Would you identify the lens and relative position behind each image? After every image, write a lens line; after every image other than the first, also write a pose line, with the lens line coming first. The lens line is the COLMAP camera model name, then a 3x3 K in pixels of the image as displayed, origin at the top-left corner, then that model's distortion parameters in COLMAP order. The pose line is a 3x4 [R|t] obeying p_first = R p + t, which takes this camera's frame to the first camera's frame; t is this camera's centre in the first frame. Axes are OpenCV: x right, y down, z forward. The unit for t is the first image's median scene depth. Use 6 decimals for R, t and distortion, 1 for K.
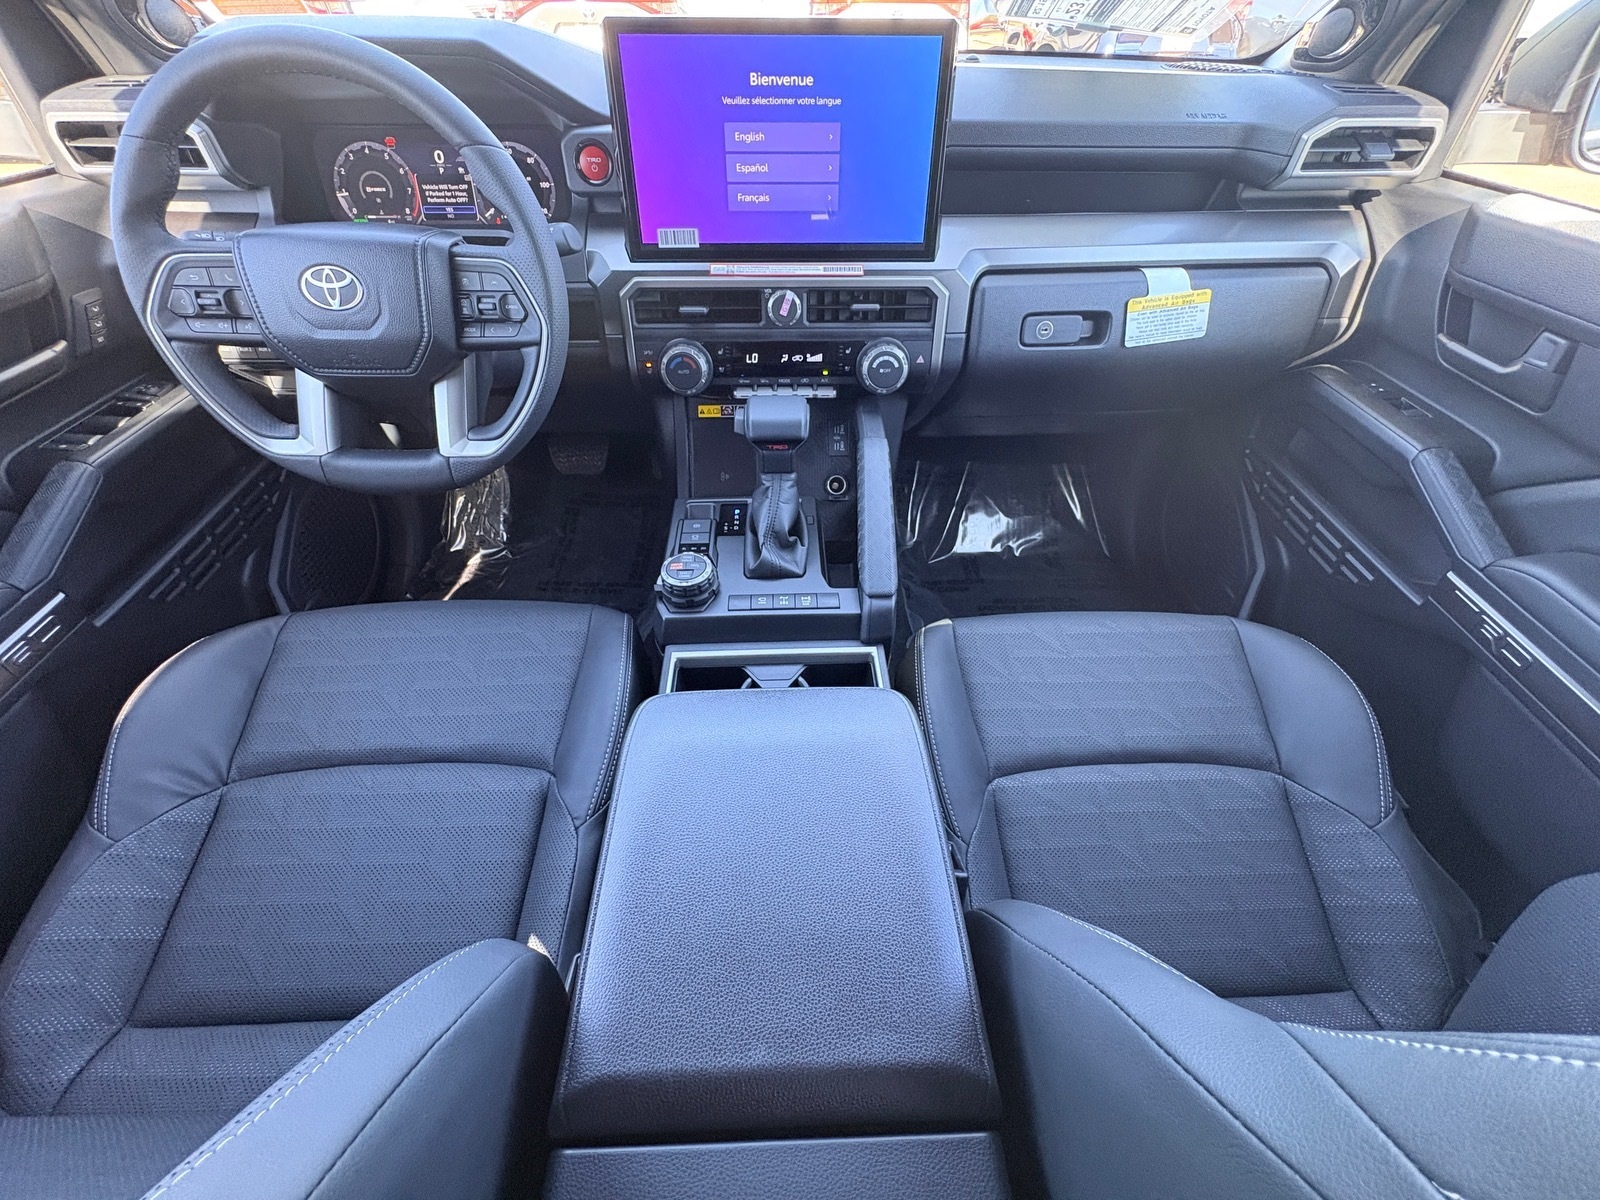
lens RADIAL K [[638.8, 0, 803.9], [0, 638.8, 595.5], [0, 0, 1]] dist [0.004222, -0.001183]
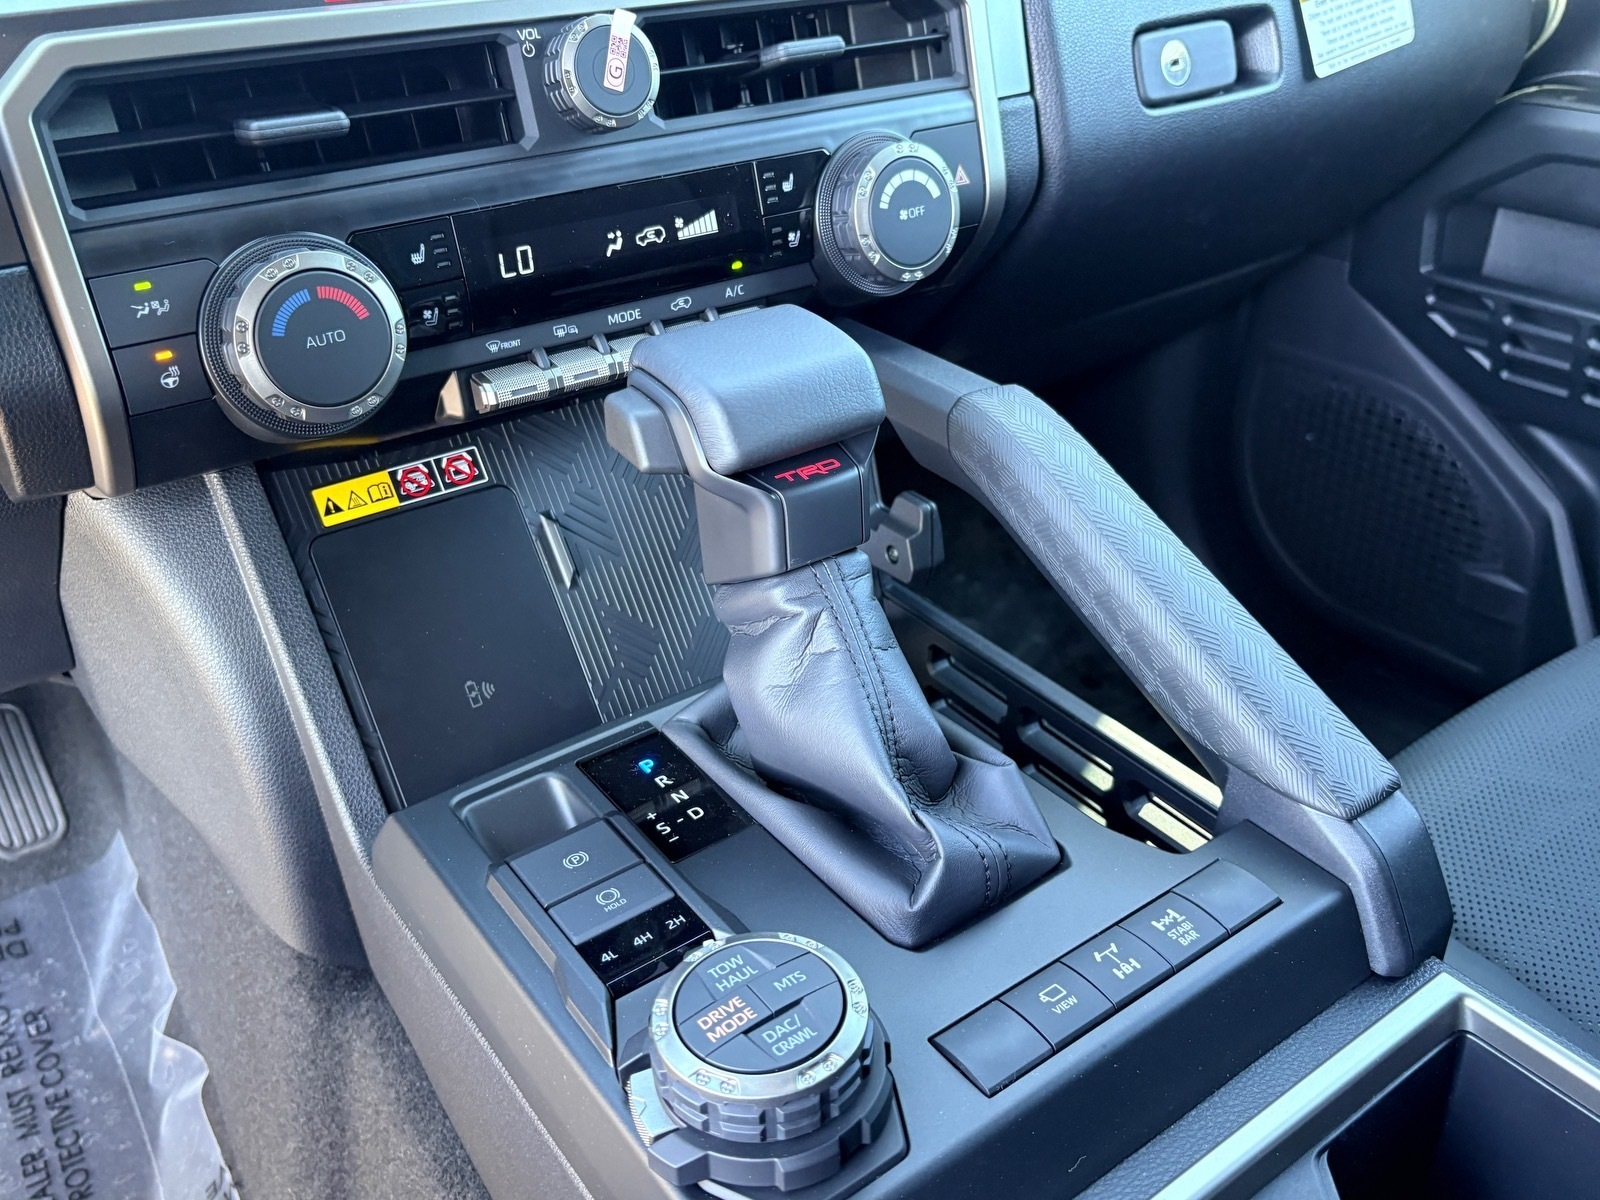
lens RADIAL K [[1359.3, 0, 802.3], [0, 1359.3, 595.2], [0, 0, 1]] dist [0.015447, -0.025643]
pose [[0.830572, -0.300578, 0.468832, -0.326443], [0.408880, 0.900685, -0.146914, -0.089989], [-0.378111, 0.313719, 0.870984, 0.470218]]
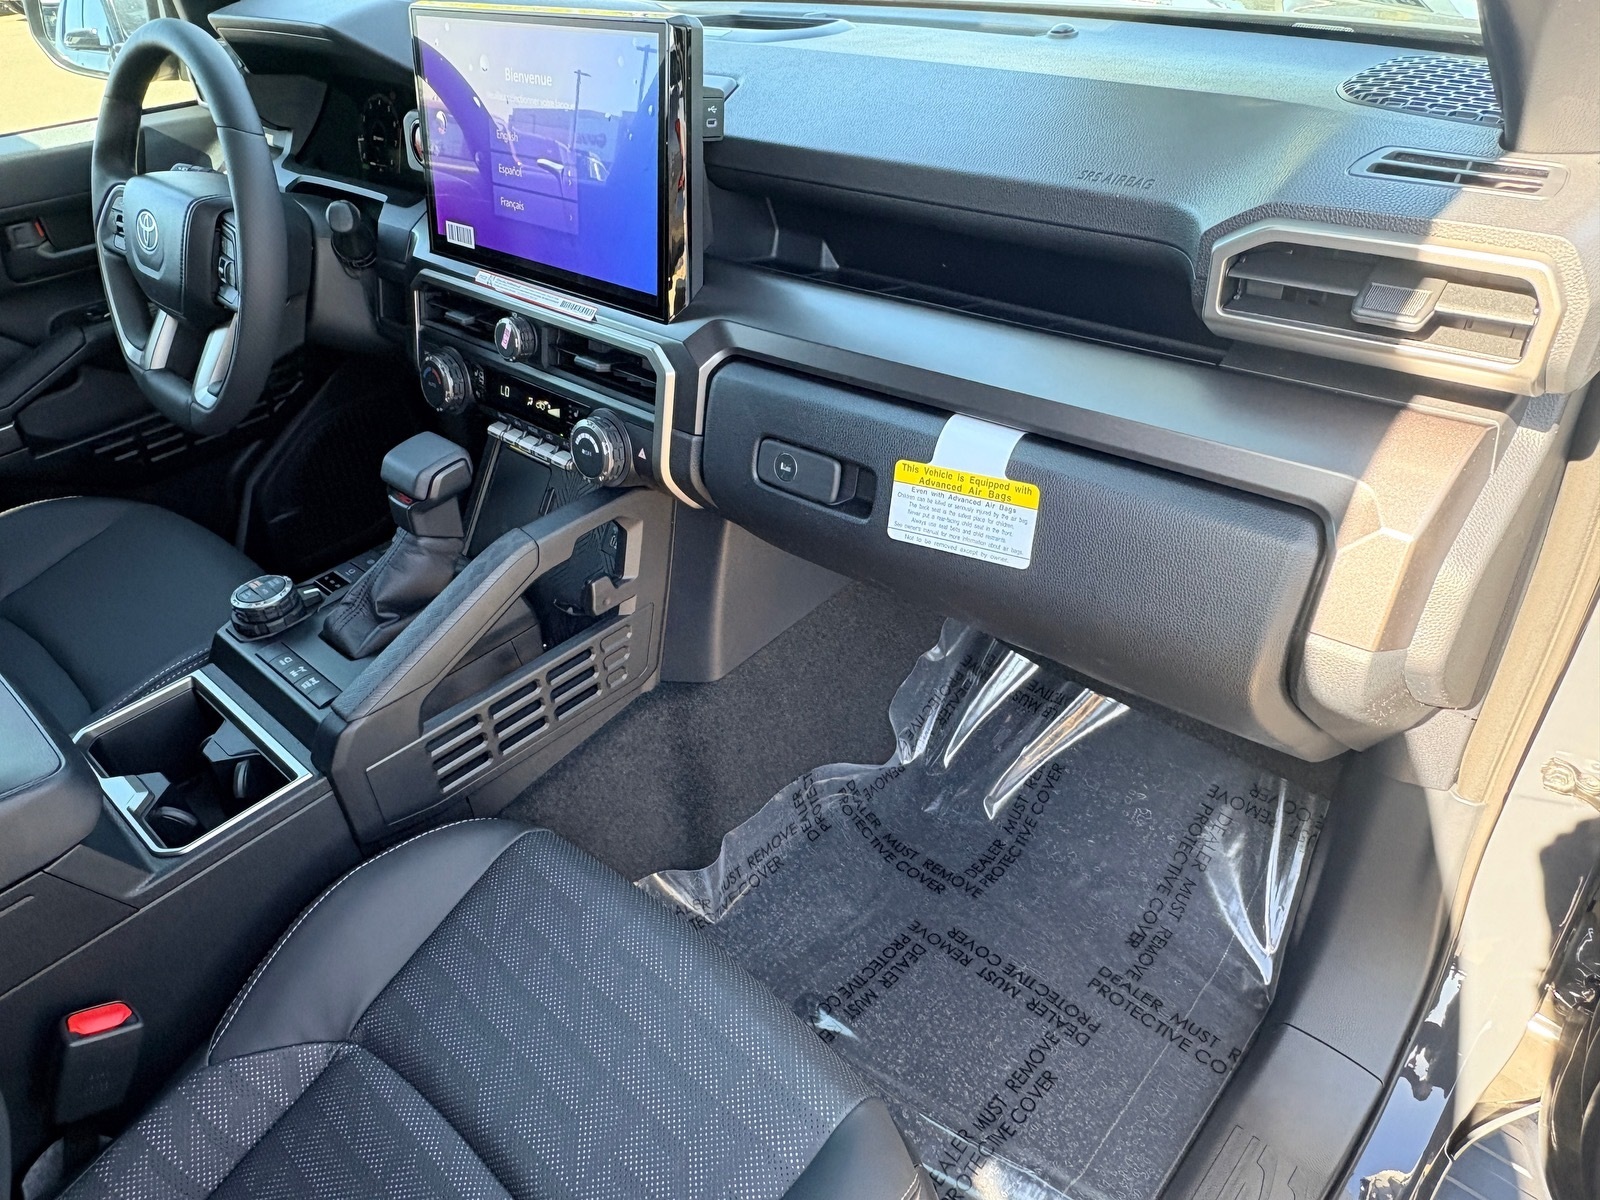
lens RADIAL K [[1056.1, 0, 802.5], [0, 1056.1, 606.2], [0, 0, 1]] dist [-0.000079, 0.007332]
pose [[0.712563, 0.364156, -0.599704, 1.072870], [-0.432492, 0.901025, 0.033243, -0.349124], [0.552453, 0.235680, 0.799531, 0.253962]]
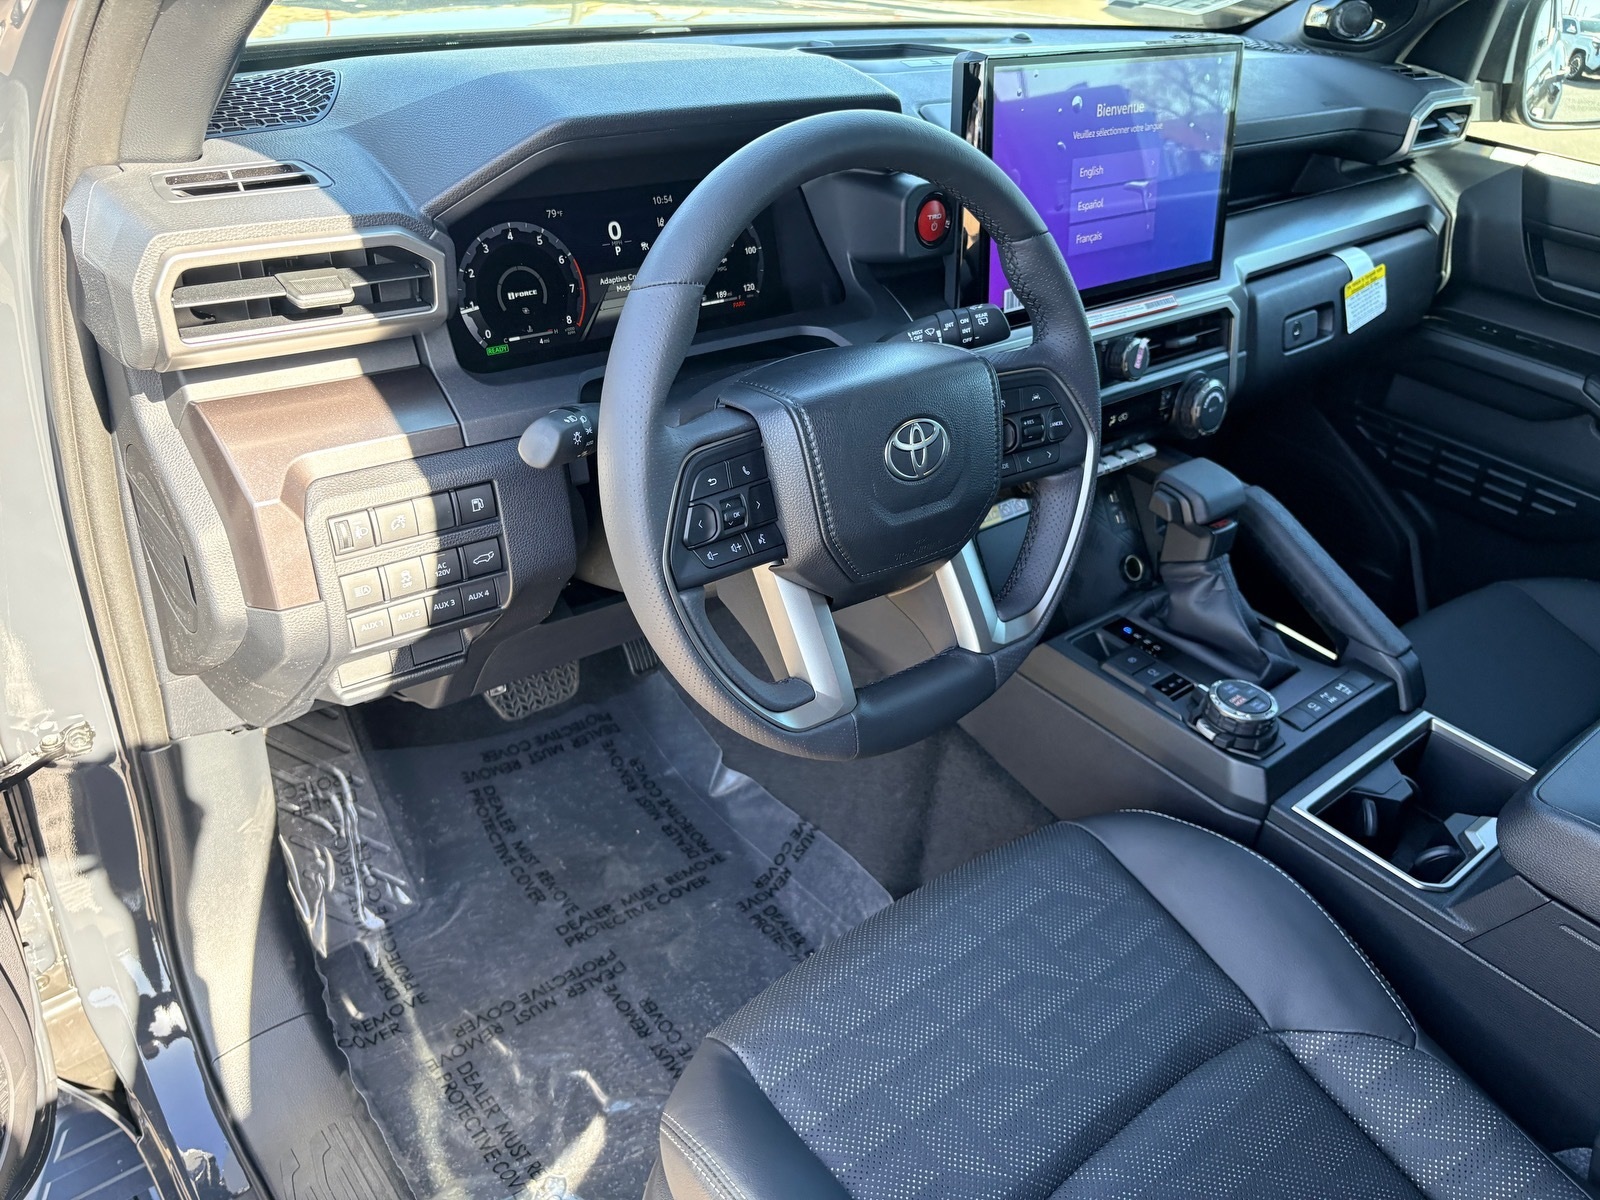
lens RADIAL K [[1228.7, 0, 798.4], [0, 1228.7, 604.0], [0, 0, 1]] dist [0.035561, -0.041956]
pose [[0.786418, -0.281120, 0.550017, -1.241119], [0.369531, 0.927634, -0.054235, -0.237816], [-0.494969, 0.245900, 0.833390, 0.020972]]
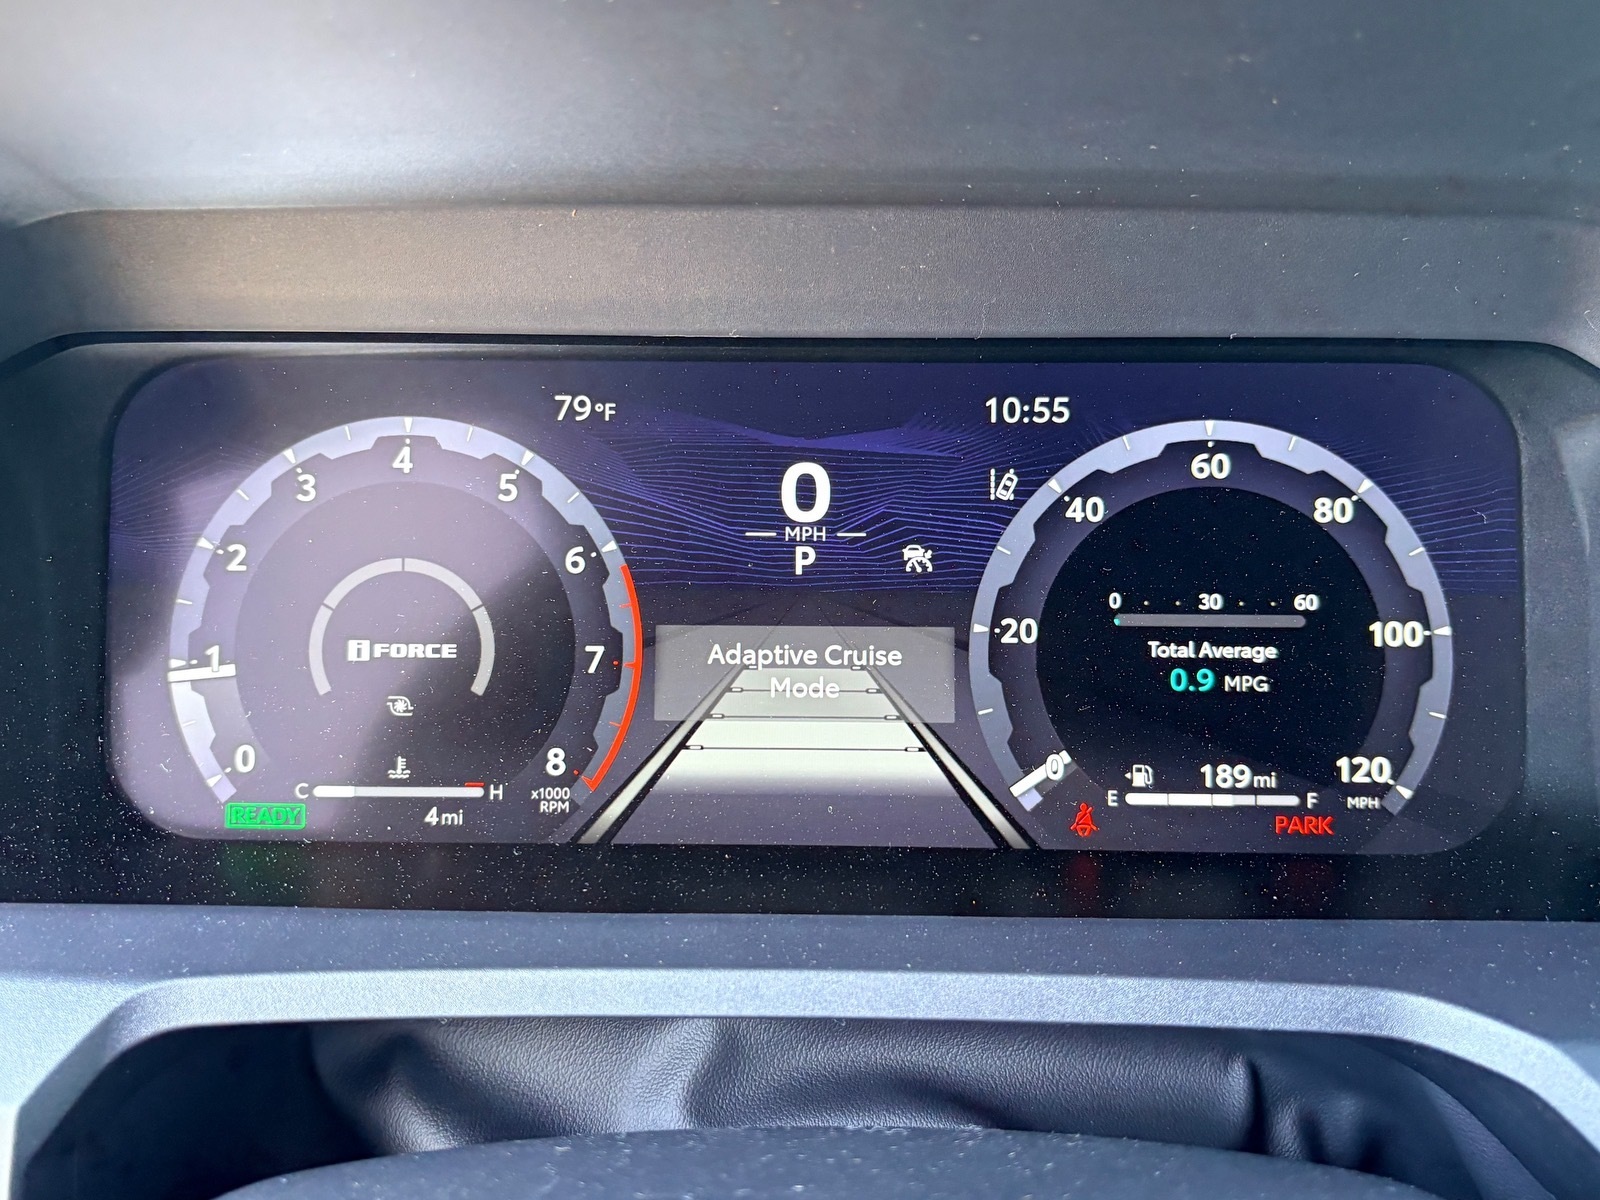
lens RADIAL K [[1537.5, 0, 798.4], [0, 1537.5, 604.6], [0, 0, 1]] dist [0.030867, 0.000000]
pose [[0.998498, 0.011449, -0.053586, -0.577846], [-0.034741, 0.888522, -0.457516, -0.492938], [0.042374, 0.458690, 0.887585, 0.679830]]
